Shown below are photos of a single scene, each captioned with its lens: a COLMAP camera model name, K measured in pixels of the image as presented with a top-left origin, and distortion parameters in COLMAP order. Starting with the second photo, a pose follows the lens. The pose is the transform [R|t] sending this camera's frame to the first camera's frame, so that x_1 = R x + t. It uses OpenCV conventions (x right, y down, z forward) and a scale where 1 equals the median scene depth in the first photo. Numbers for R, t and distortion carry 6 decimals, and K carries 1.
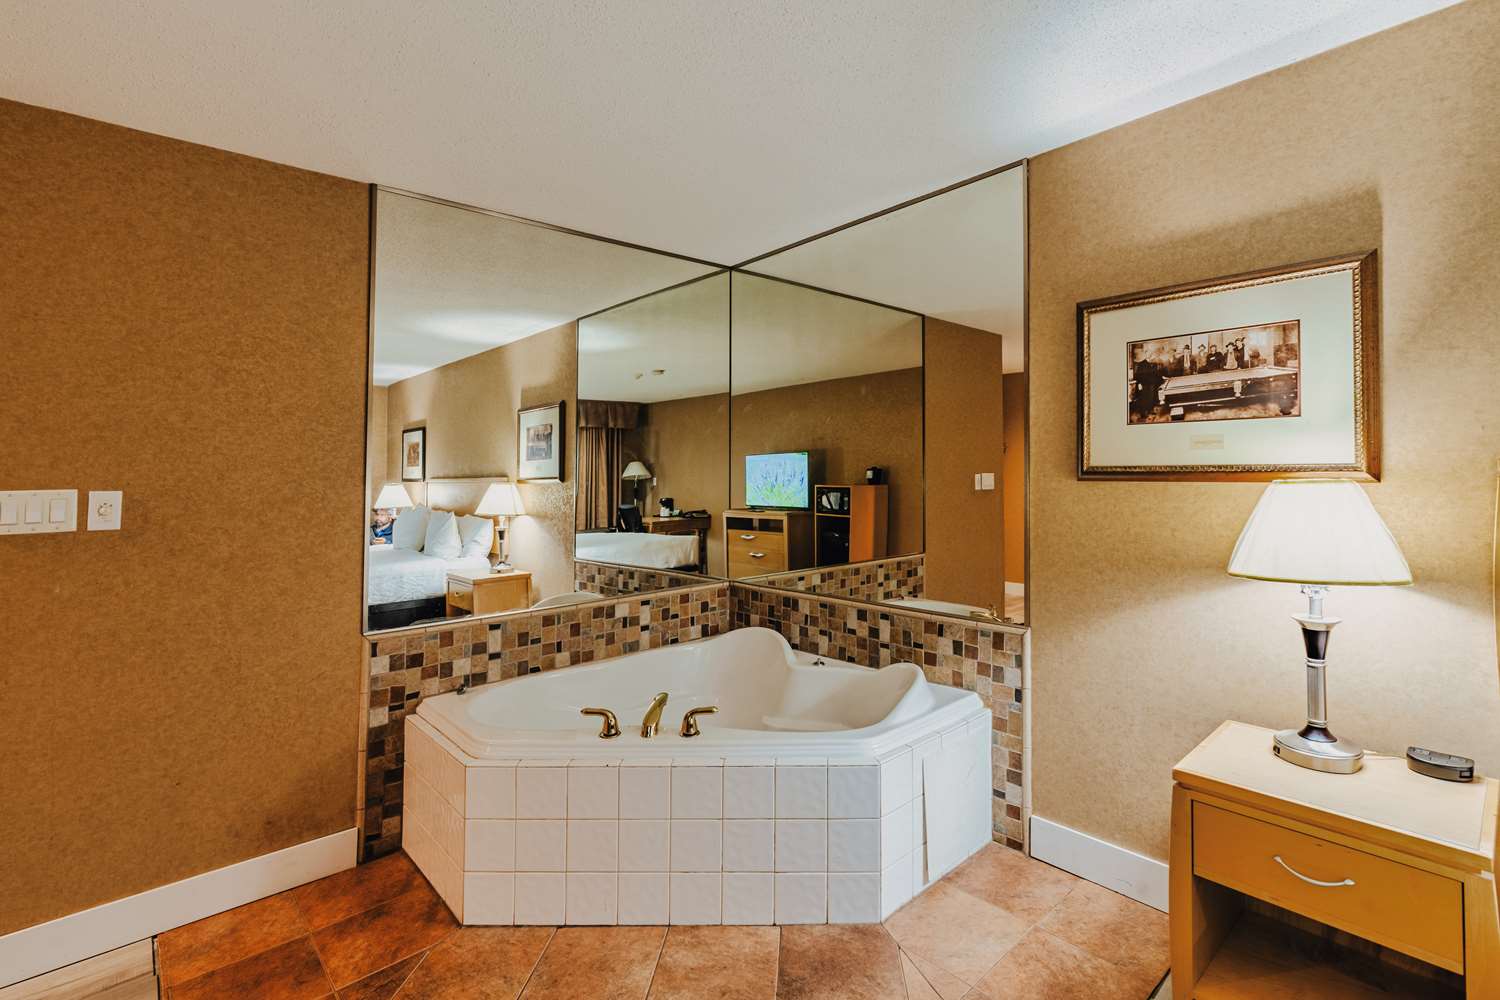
lens RADIAL K [[694.3, 0, 750.0], [0, 694.3, 500.0], [0, 0, 1]] dist [-0.000512, -0.000076]
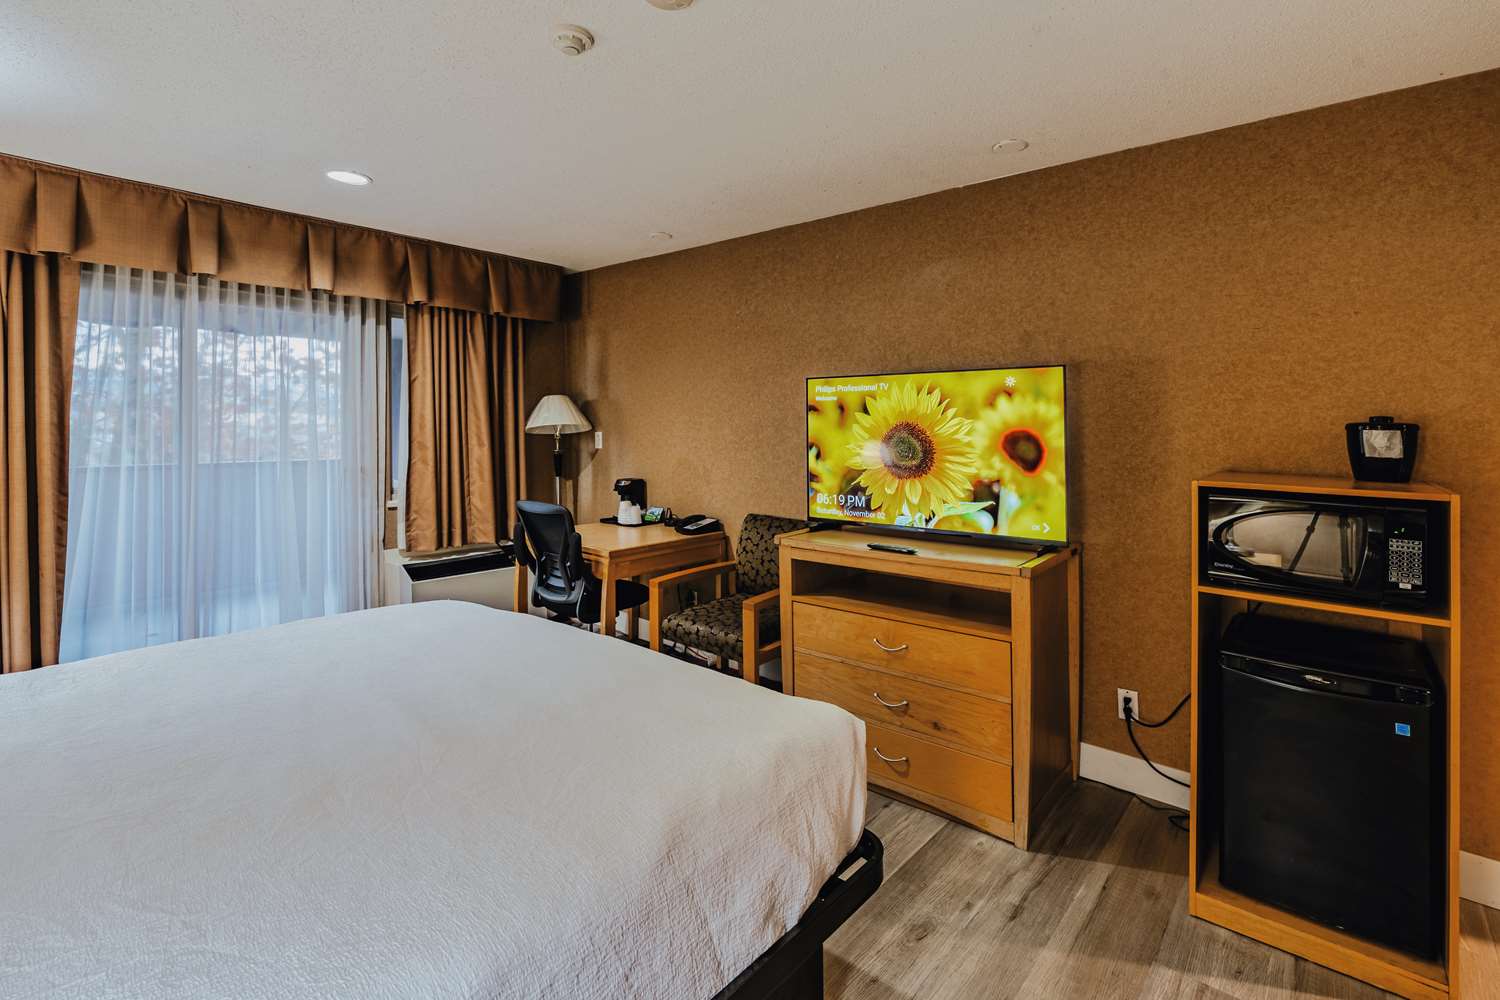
lens RADIAL K [[694.3, 0, 750.0], [0, 694.3, 500.0], [0, 0, 1]] dist [-0.000512, -0.000076]
pose [[0.991631, -0.004611, 0.129021, -0.101914], [-0.006990, 0.995978, 0.089323, -0.029944], [-0.128914, -0.089477, 0.987611, 0.549187]]
